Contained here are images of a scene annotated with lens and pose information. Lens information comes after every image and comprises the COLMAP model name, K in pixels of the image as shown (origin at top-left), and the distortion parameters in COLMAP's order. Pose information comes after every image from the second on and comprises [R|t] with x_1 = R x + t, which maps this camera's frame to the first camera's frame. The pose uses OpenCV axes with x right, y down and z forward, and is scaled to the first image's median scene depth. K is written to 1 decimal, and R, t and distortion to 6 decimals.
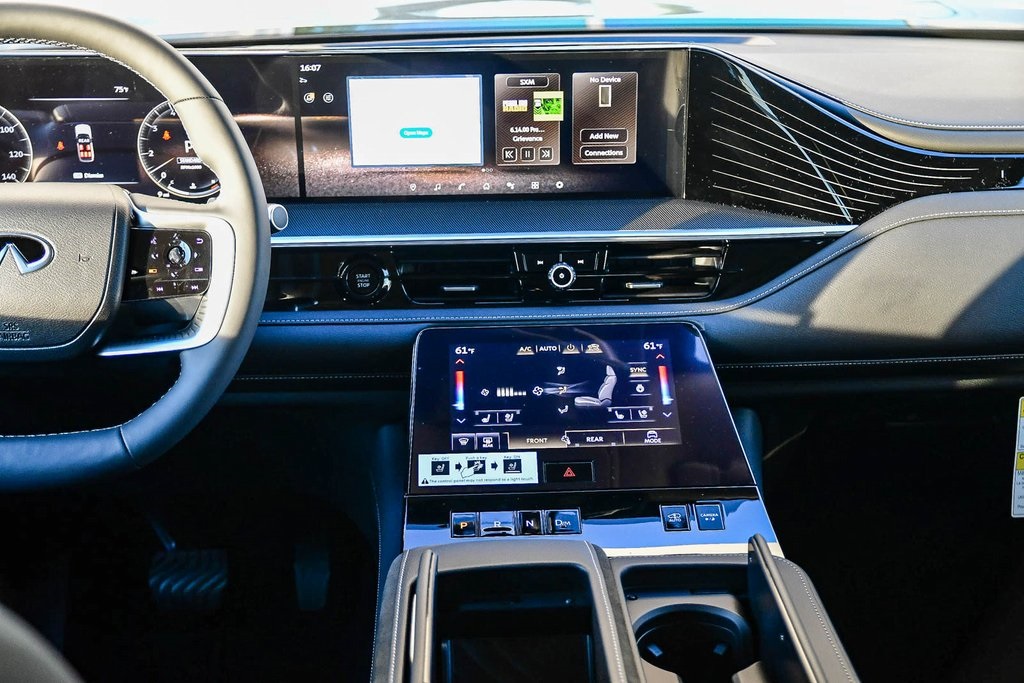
lens RADIAL K [[1369.3, 0, 512.0], [0, 1369.3, 341.5], [0, 0, 1]] dist [0.045987, 0.107921]
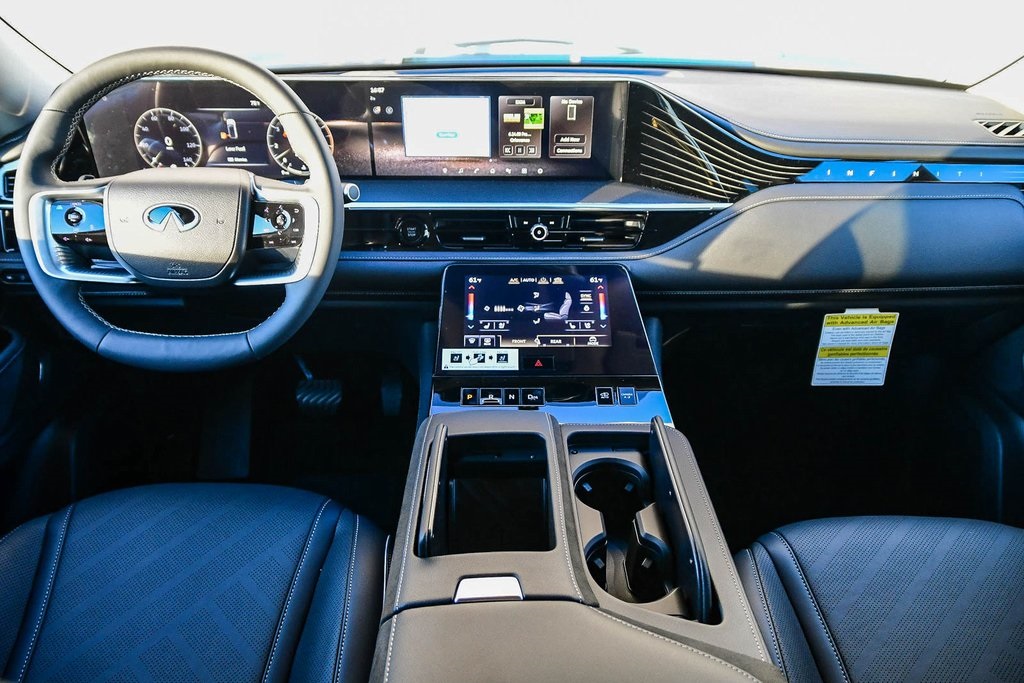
lens RADIAL K [[719.8, 0, 512.0], [0, 719.8, 341.5], [0, 0, 1]] dist [-0.018076, 0.004603]
pose [[0.999426, 0.027691, -0.019496, 0.024854], [-0.024291, 0.987295, 0.157030, -0.052999], [0.023596, -0.156467, 0.987401, 0.177506]]
